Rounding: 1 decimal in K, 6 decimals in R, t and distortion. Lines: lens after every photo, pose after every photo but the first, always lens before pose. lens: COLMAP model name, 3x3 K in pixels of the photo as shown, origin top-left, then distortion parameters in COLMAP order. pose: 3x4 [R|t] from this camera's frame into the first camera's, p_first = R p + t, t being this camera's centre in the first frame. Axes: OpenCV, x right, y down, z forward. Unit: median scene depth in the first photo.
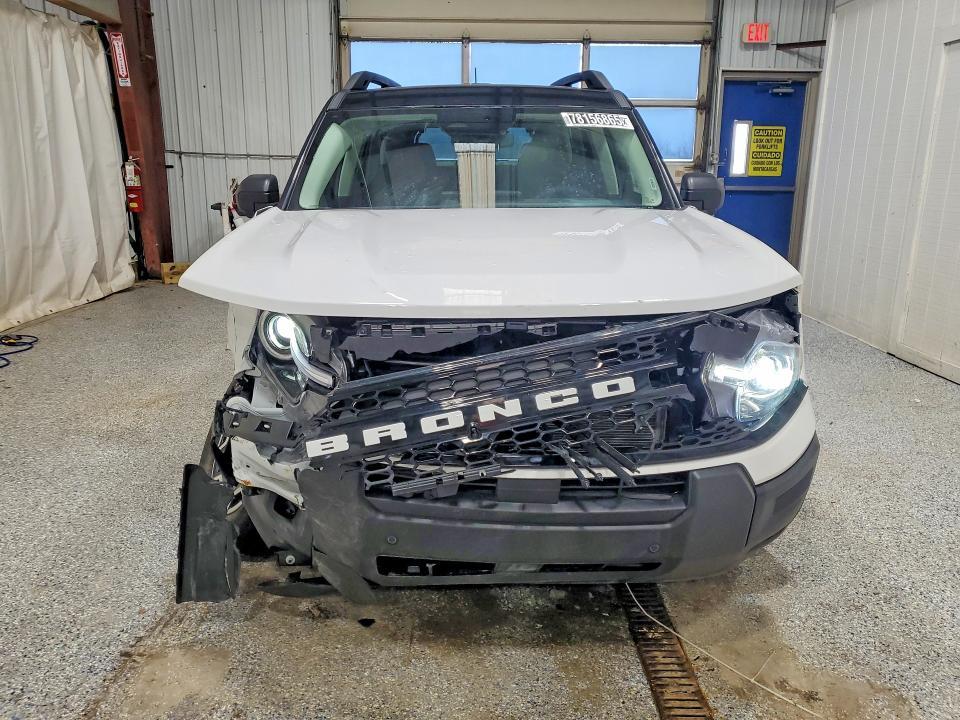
lens RADIAL K [[759.9, 0, 480.0], [0, 759.9, 360.0], [0, 0, 1]] dist [0.026901, 0.007517]
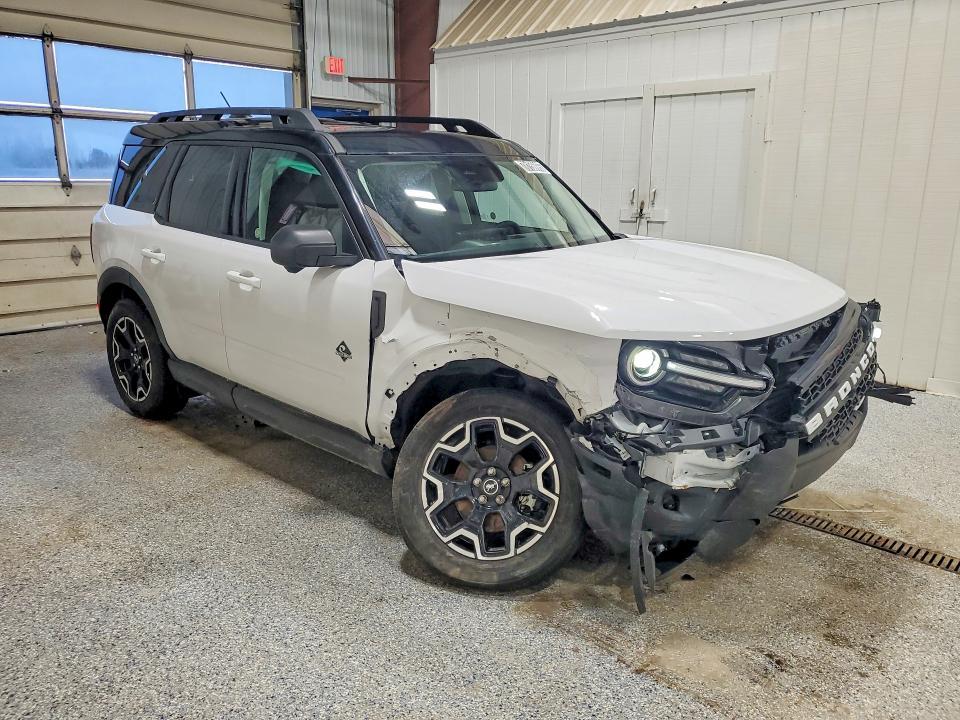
lens RADIAL K [[759.9, 0, 480.0], [0, 759.9, 360.0], [0, 0, 1]] dist [0.026901, 0.007517]
pose [[0.680626, -0.182557, 0.709522, -0.364929], [0.182346, 0.980193, 0.077279, -0.051623], [-0.709576, 0.076780, 0.700433, 0.097466]]
